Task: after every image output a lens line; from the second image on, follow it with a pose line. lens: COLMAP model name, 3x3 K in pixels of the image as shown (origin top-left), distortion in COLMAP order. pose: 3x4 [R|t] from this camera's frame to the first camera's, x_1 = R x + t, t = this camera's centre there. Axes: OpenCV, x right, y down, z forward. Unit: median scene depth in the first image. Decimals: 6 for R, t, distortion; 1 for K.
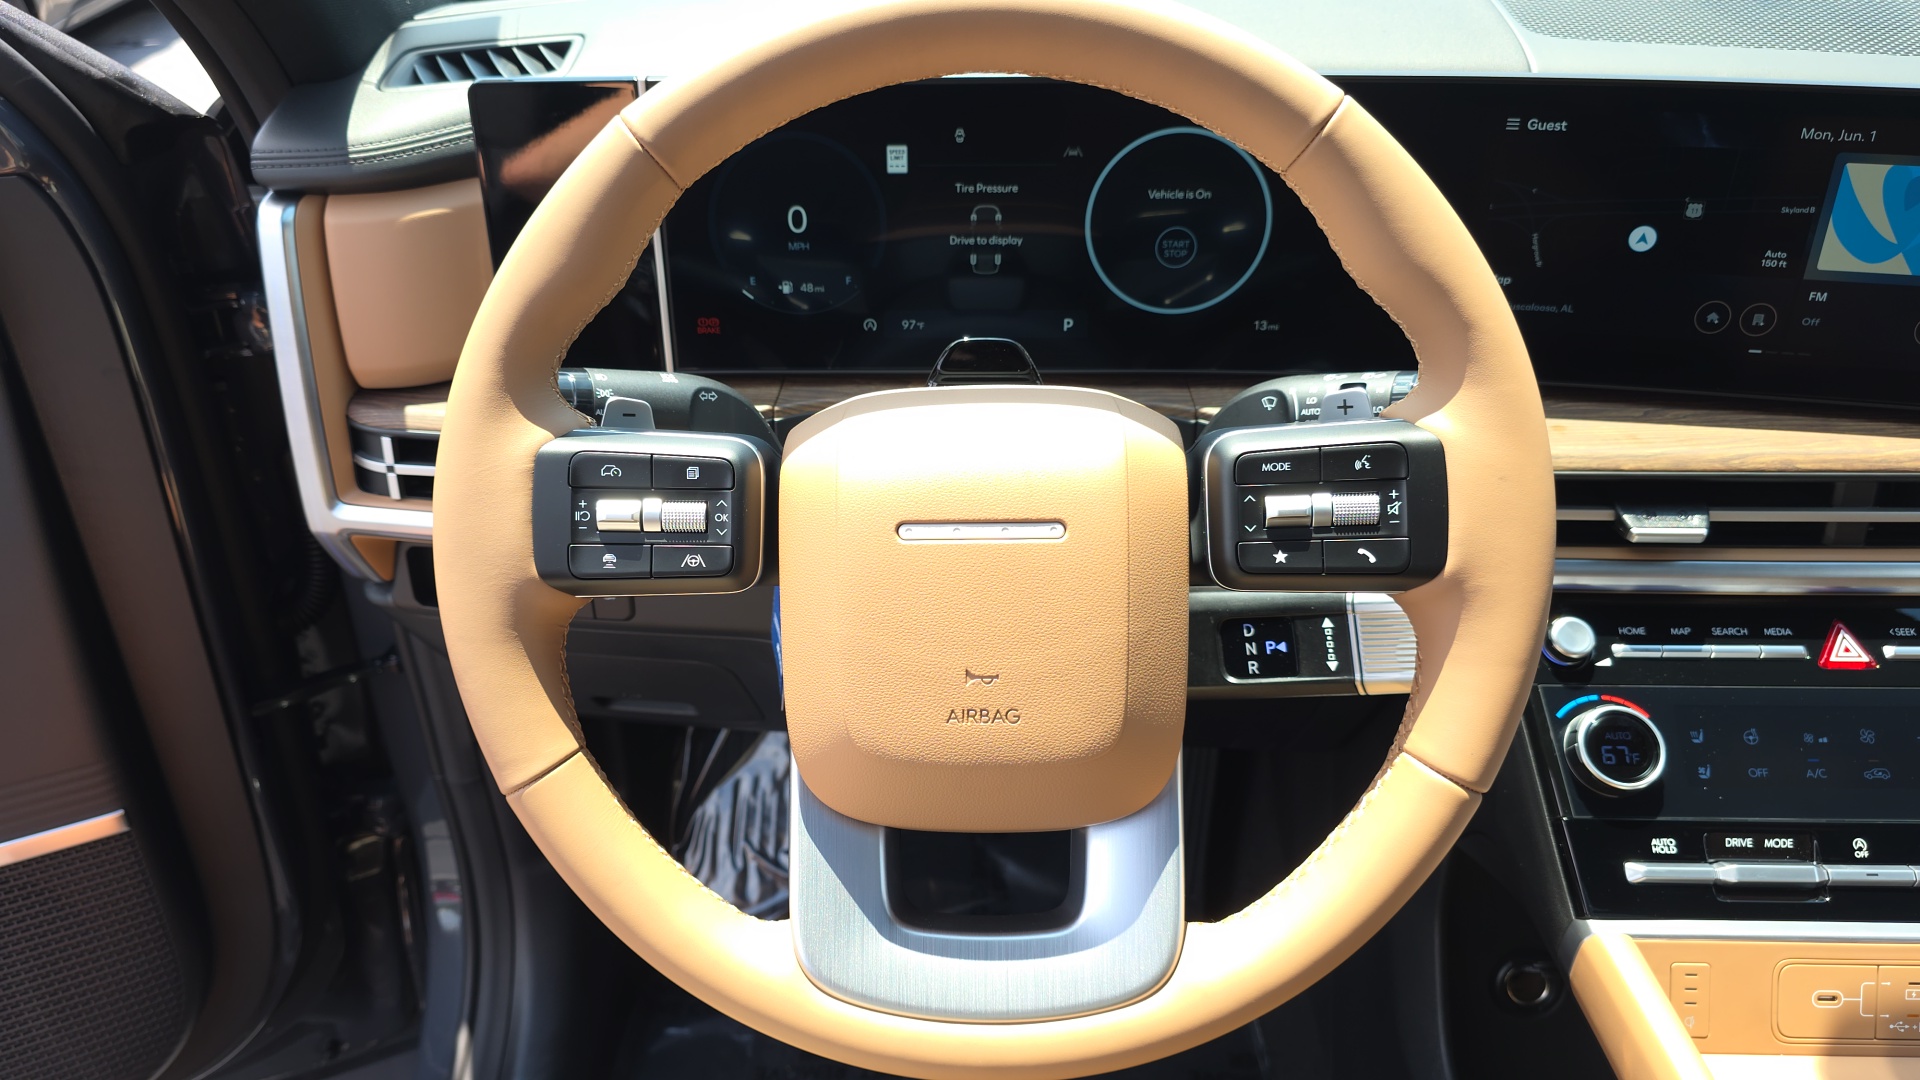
lens RADIAL K [[1296.4, 0, 946.6], [0, 1296.4, 537.5], [0, 0, 1]] dist [0.054543, -0.051075]
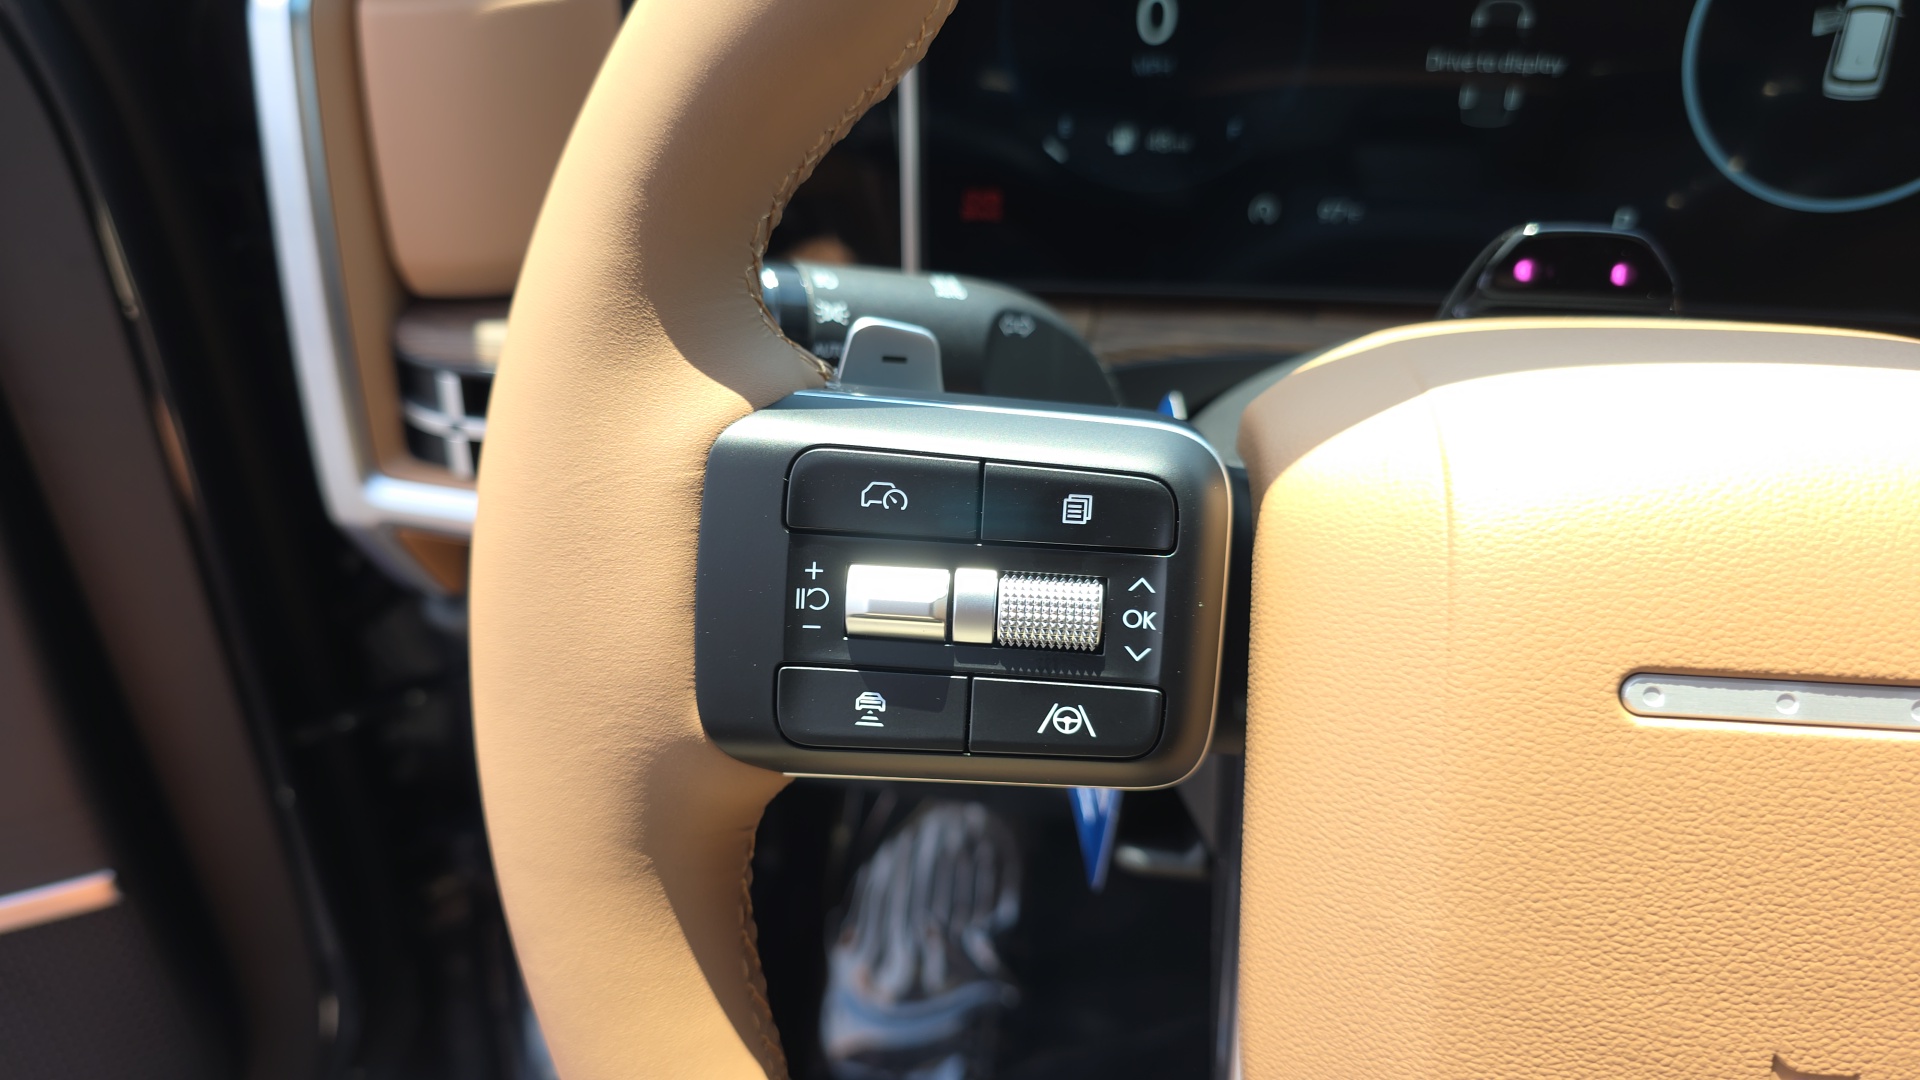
lens RADIAL K [[1296.4, 0, 968.0], [0, 1296.4, 561.1], [0, 0, 1]] dist [0.054543, -0.051075]
pose [[0.995877, 0.052625, -0.073896, -0.152386], [-0.048209, 0.997014, 0.060324, -0.043272], [0.076850, -0.056513, 0.995440, 0.449665]]
